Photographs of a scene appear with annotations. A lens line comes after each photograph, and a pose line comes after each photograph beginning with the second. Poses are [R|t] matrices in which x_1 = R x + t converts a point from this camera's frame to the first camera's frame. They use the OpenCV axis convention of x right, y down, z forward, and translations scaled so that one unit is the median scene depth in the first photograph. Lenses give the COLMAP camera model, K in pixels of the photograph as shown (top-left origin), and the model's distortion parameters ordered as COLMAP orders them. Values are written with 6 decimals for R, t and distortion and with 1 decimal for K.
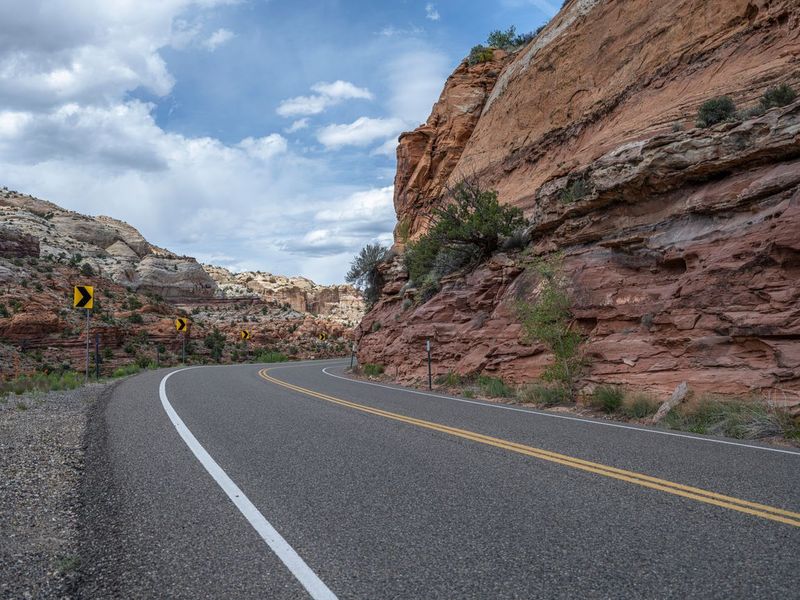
lens RADIAL K [[779.4, 0, 400.0], [0, 779.4, 300.0], [0, 0, 1]] dist [-0.002704, 0.003294]
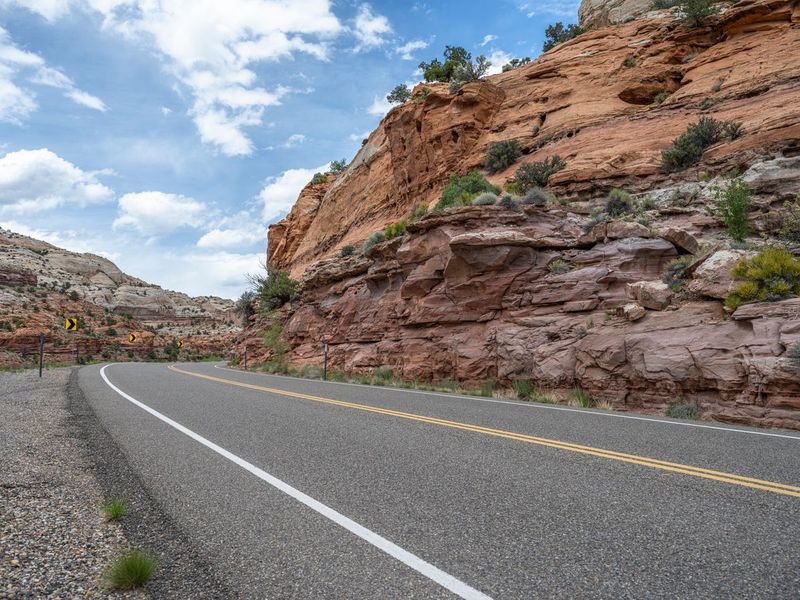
lens RADIAL K [[616.0, 0, 400.0], [0, 616.0, 300.0], [0, 0, 1]] dist [-0.000788, 0.005570]
pose [[0.994580, 0.006065, 0.103800, 0.048334], [-0.003283, 0.999631, -0.026954, -0.005049], [-0.103925, 0.026467, 0.994233, -0.118839]]
